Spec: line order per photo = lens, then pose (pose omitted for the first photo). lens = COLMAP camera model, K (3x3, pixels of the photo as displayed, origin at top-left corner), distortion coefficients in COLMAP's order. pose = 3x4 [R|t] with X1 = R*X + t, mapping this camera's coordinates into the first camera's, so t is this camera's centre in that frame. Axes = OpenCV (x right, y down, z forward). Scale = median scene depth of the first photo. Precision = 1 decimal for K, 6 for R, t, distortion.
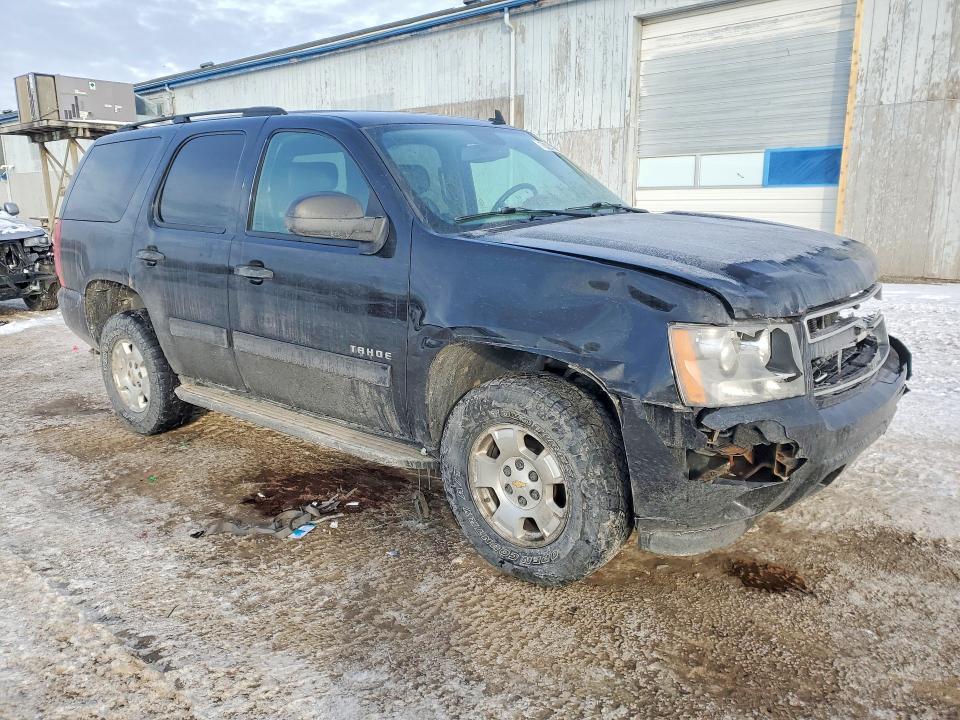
lens RADIAL K [[745.9, 0, 476.6], [0, 745.9, 363.3], [0, 0, 1]] dist [0.040402, -0.011549]
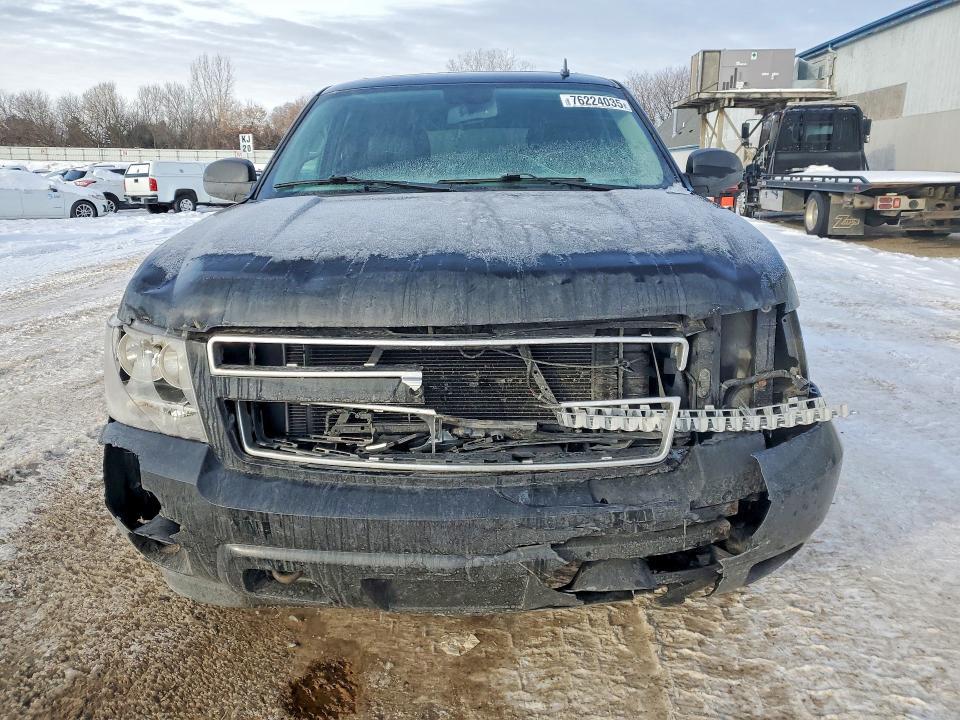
lens RADIAL K [[745.9, 0, 481.2], [0, 745.9, 350.9], [0, 0, 1]] dist [0.040402, -0.011549]
pose [[0.606236, 0.203466, -0.768817, 0.147291], [-0.183382, 0.976432, 0.113808, -0.022846], [0.773854, 0.071993, 0.629260, 0.096601]]
